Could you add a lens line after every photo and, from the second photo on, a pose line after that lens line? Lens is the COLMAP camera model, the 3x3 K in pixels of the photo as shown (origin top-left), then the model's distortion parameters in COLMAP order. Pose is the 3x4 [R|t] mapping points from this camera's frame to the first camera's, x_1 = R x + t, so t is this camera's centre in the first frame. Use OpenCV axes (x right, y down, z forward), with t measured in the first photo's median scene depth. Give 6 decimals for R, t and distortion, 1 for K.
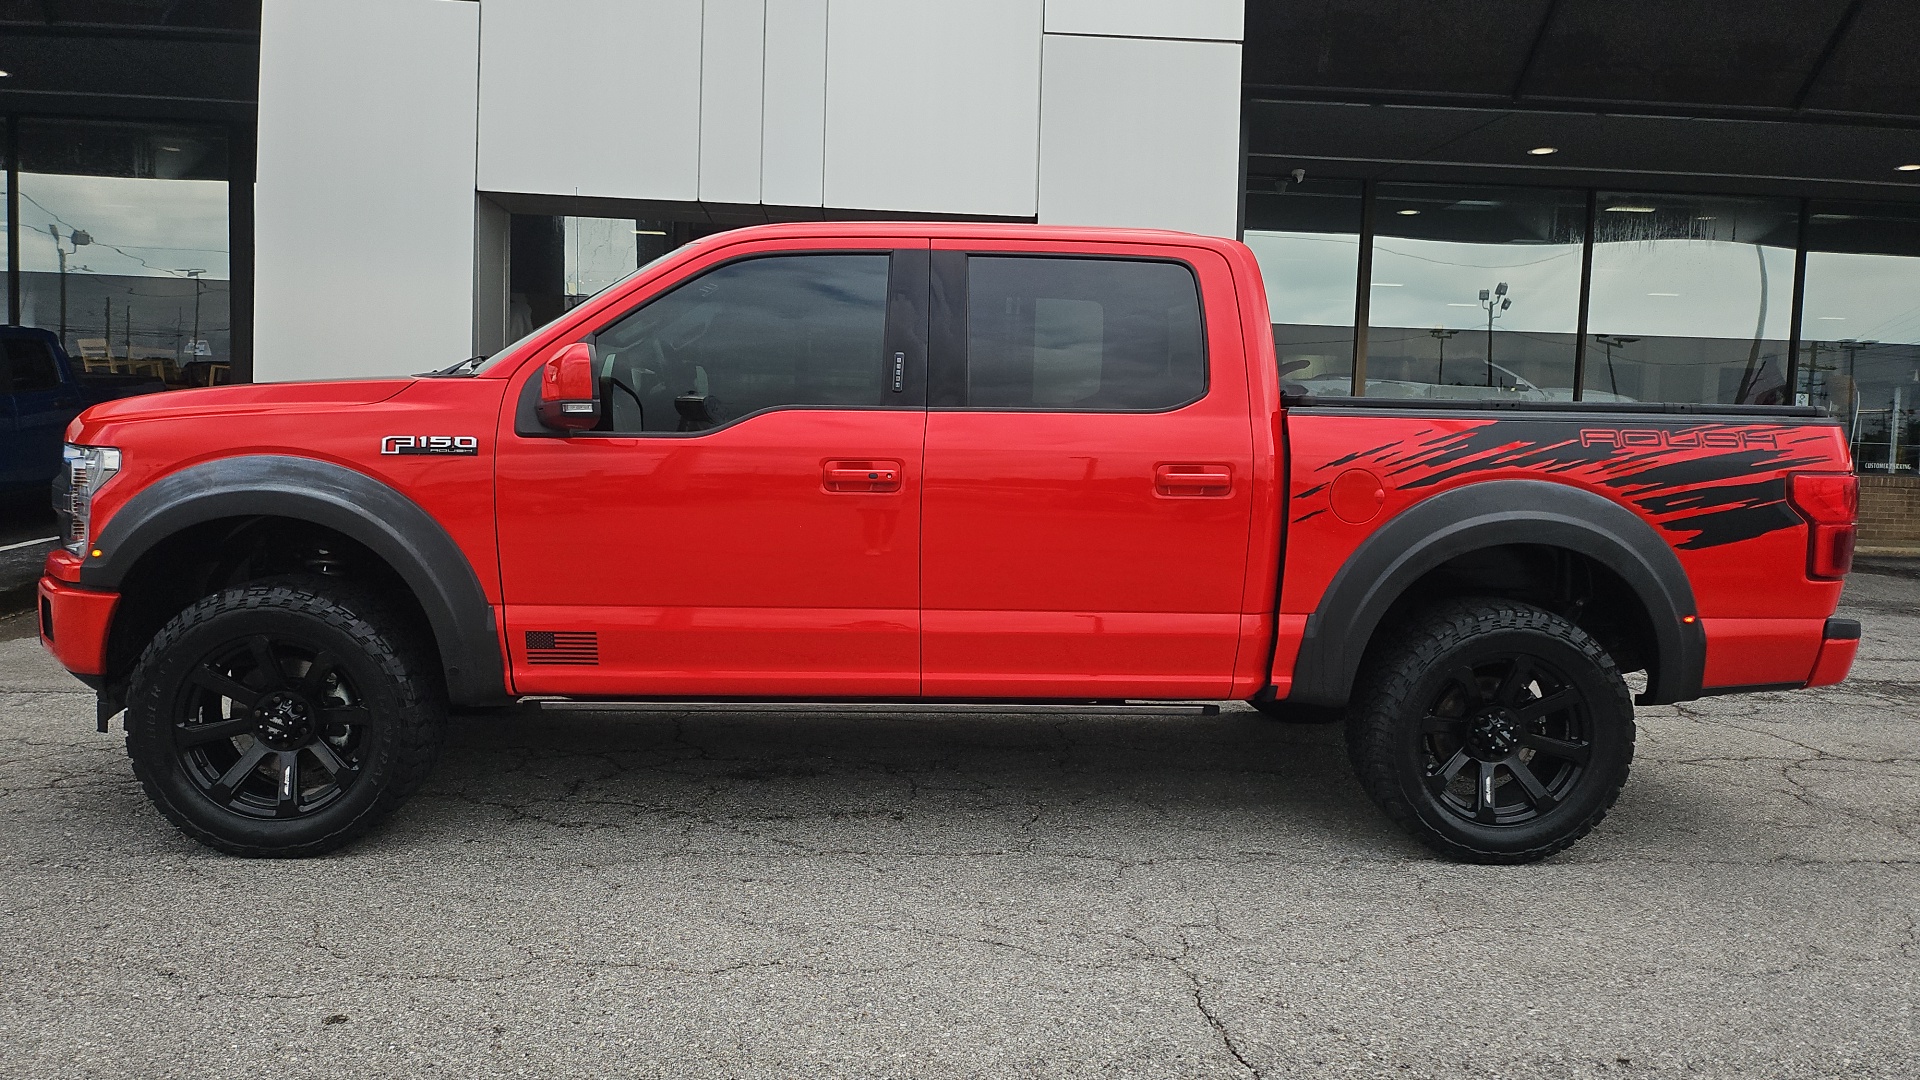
lens RADIAL K [[1359.1, 0, 960.0], [0, 1359.1, 540.0], [0, 0, 1]] dist [0.085213, -0.094877]
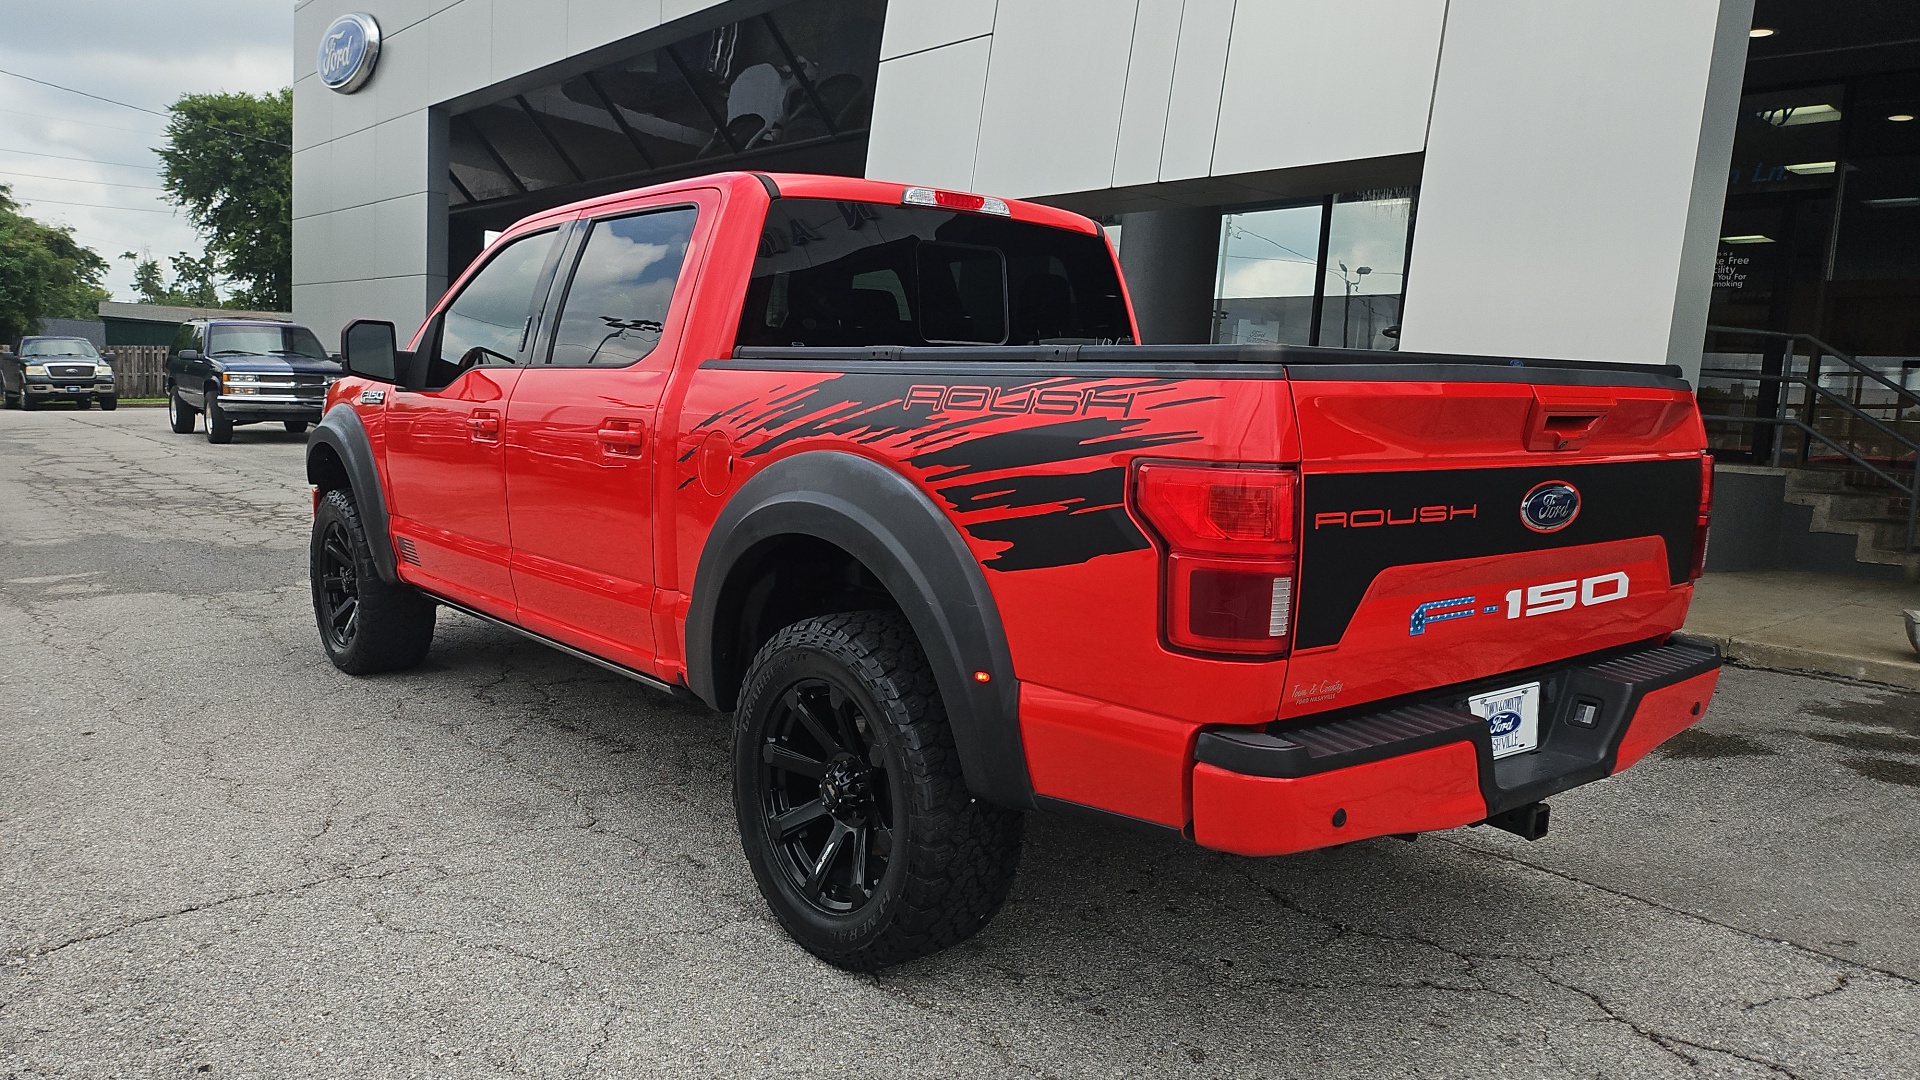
lens RADIAL K [[1359.1, 0, 960.0], [0, 1359.1, 540.0], [0, 0, 1]] dist [0.085213, -0.094877]
pose [[0.578139, 0.086918, -0.811295, 1.088914], [-0.087042, 0.995206, 0.044595, -0.035964], [0.811282, 0.044835, 0.582933, 0.645068]]
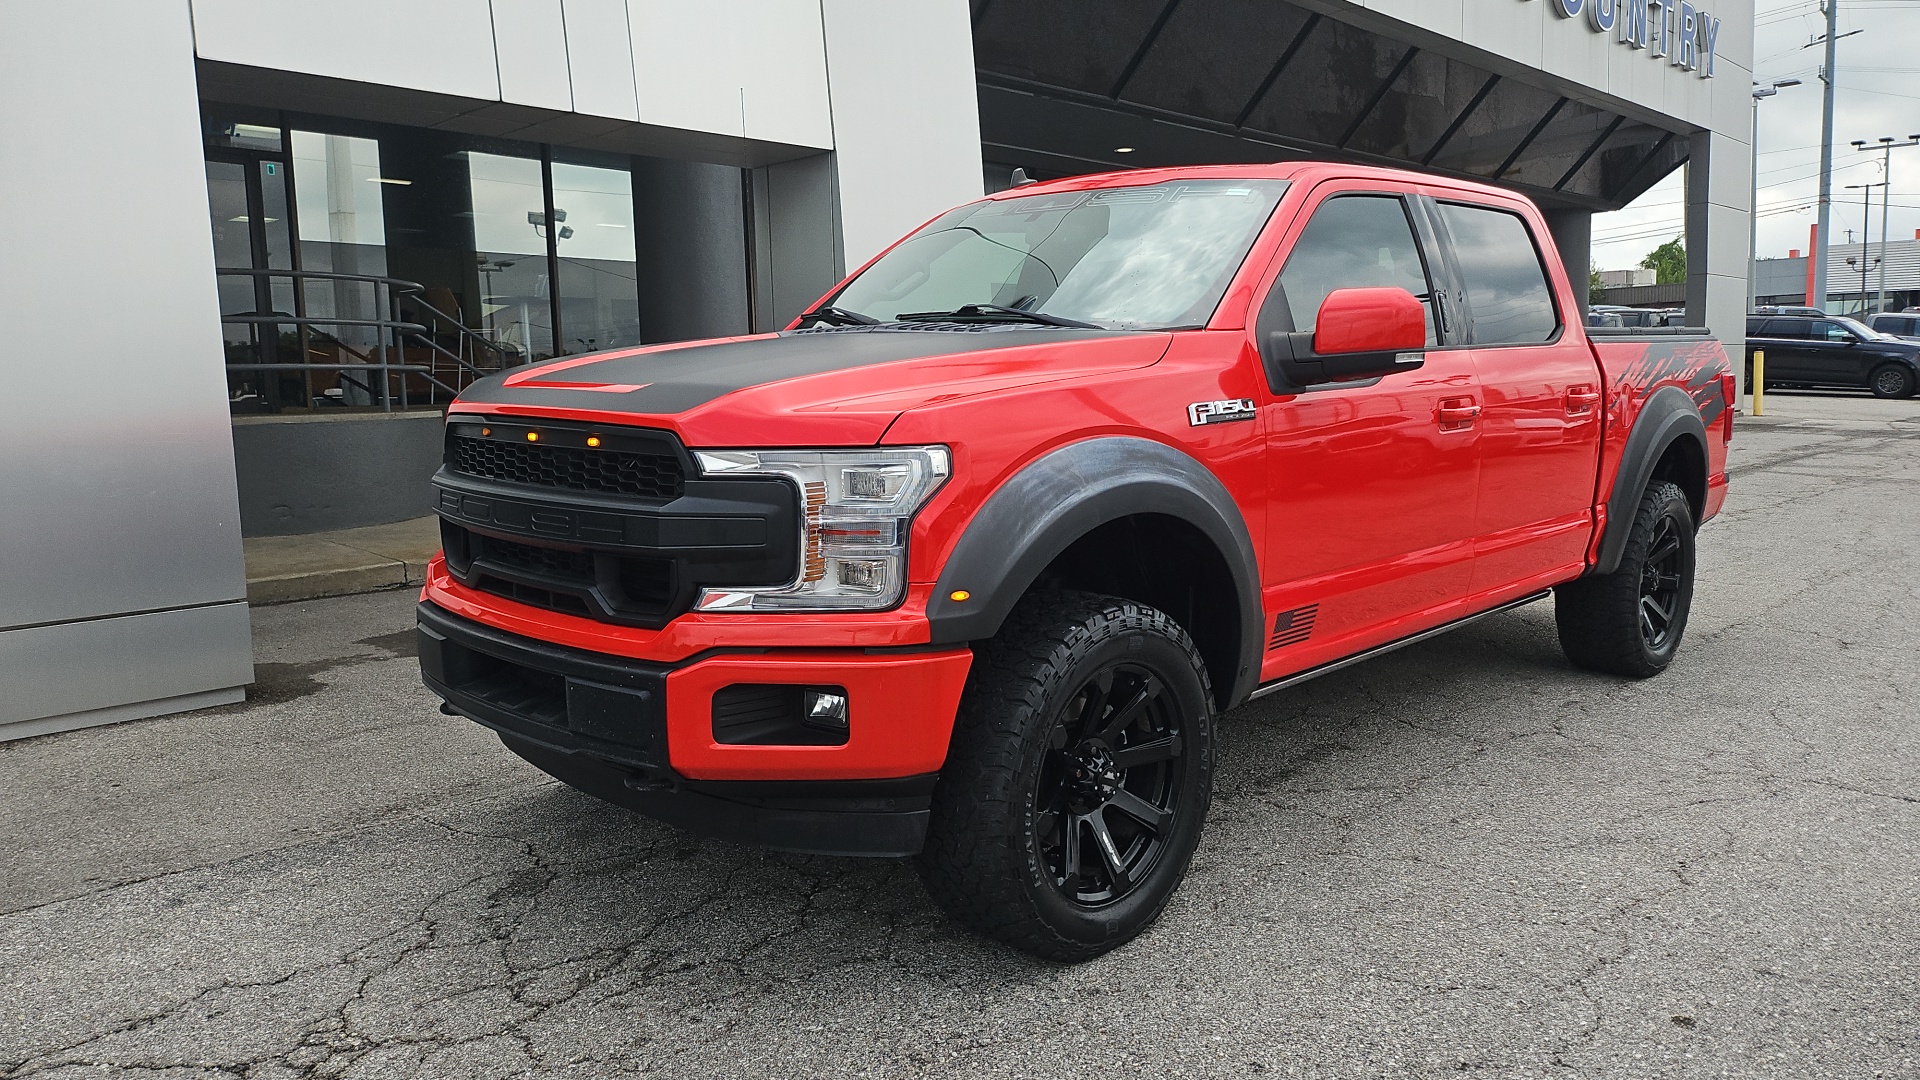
lens RADIAL K [[1359.1, 0, 960.0], [0, 1359.1, 540.0], [0, 0, 1]] dist [0.085213, -0.094877]
pose [[0.742054, -0.124760, 0.658628, -1.006302], [0.097868, 0.992163, 0.077676, -0.067392], [-0.663158, 0.006819, 0.748449, 0.456395]]
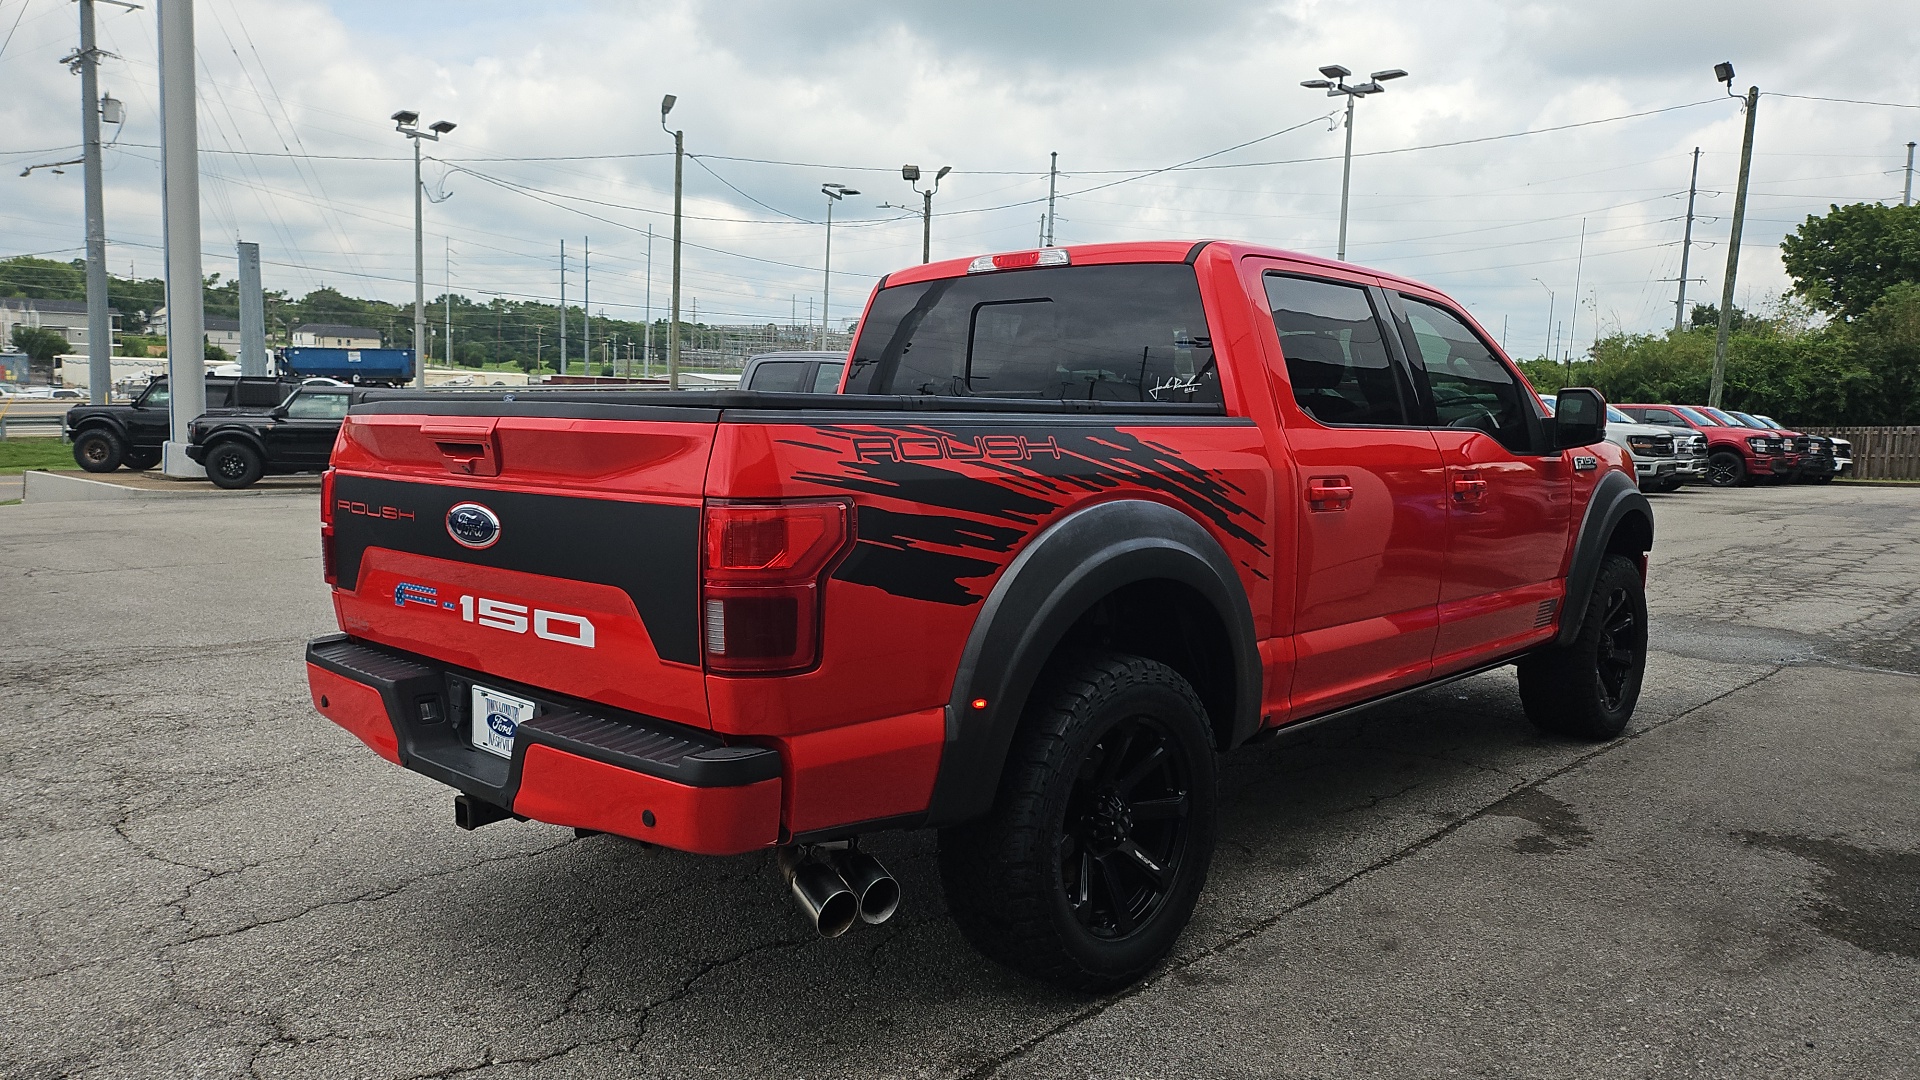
lens RADIAL K [[1350.3, 0, 917.0], [0, 1350.3, 511.6], [0, 0, 1]] dist [0.081320, -0.095612]
pose [[-0.753952, 0.014246, -0.656775, 1.010815], [-0.088940, 0.988346, 0.123538, -0.169570], [0.650881, 0.151555, -0.743898, 1.995077]]
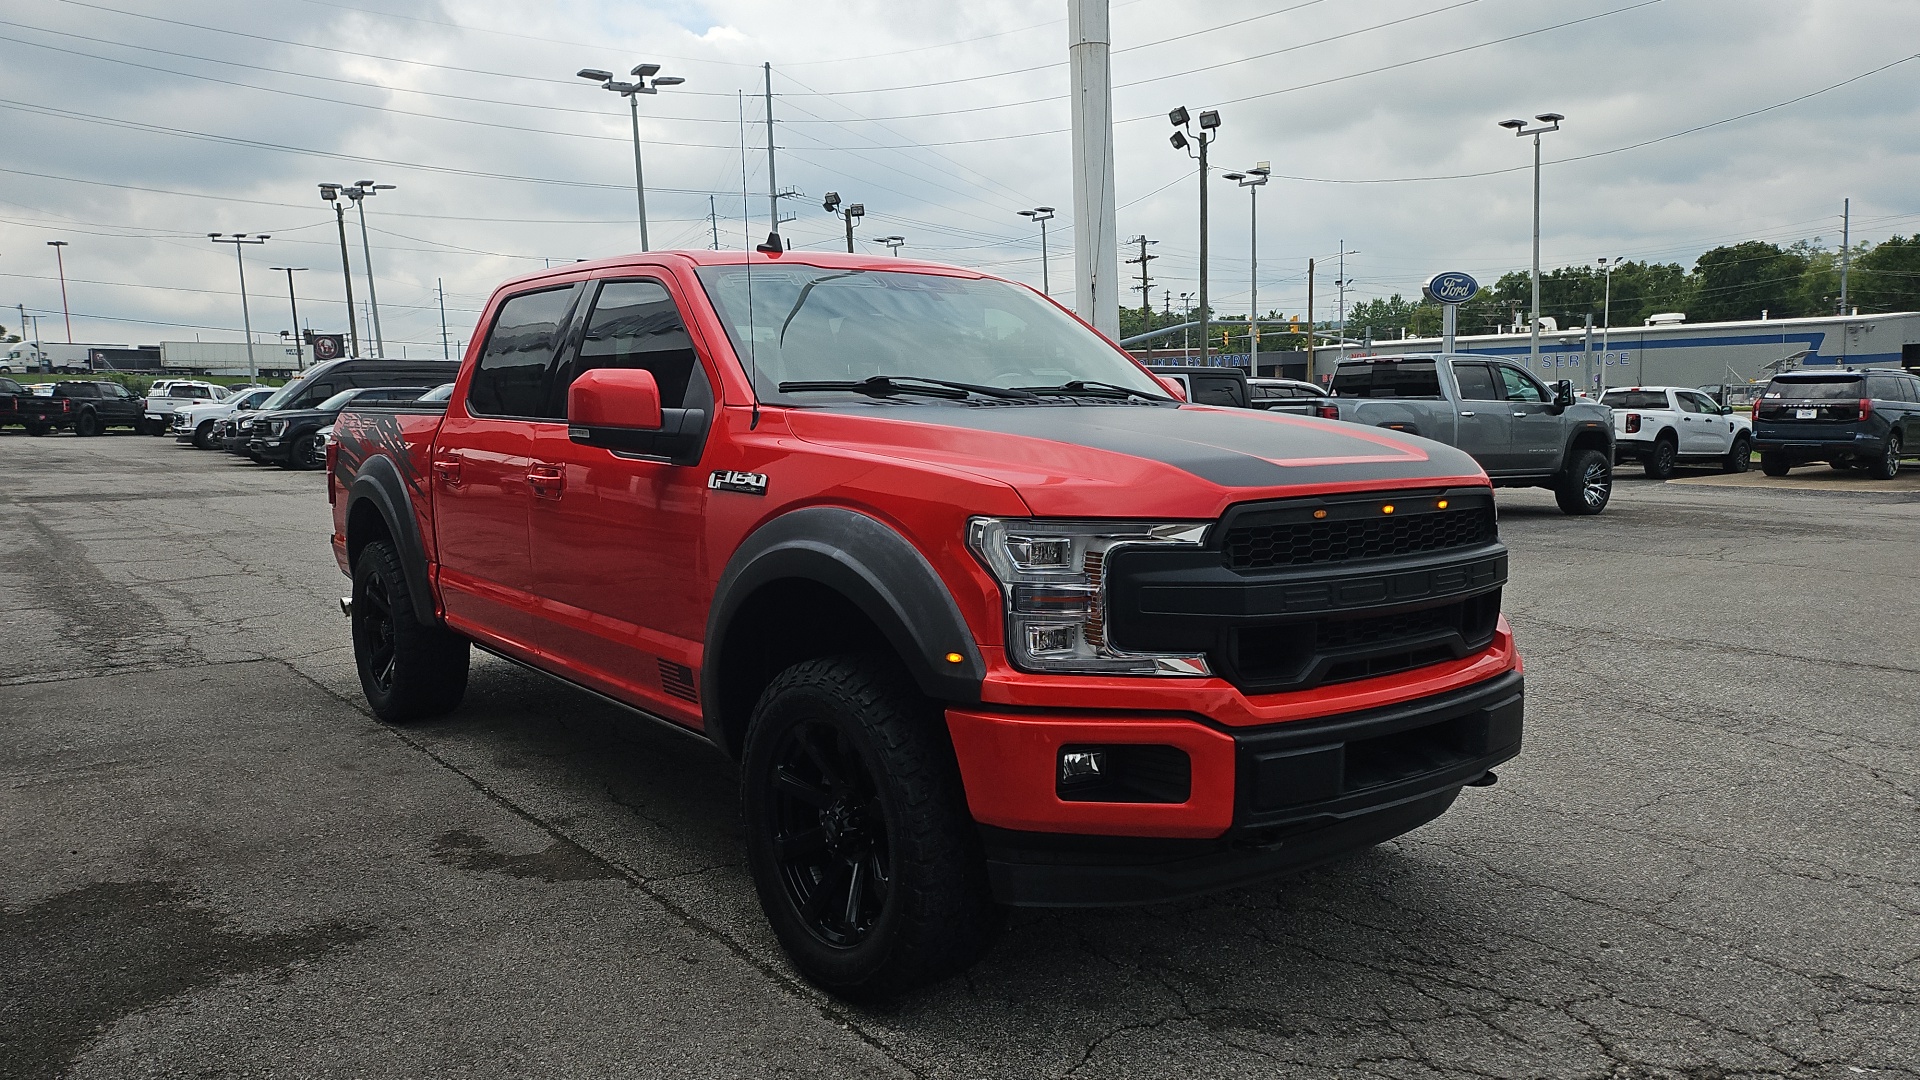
lens RADIAL K [[1331.8, 0, 964.1], [0, 1331.8, 557.3], [0, 0, 1]] dist [0.057040, -0.001970]
pose [[-0.550031, -0.123361, 0.825983, -1.168917], [0.079853, 0.976731, 0.199050, -0.226734], [-0.831318, 0.175441, -0.527382, 1.741049]]
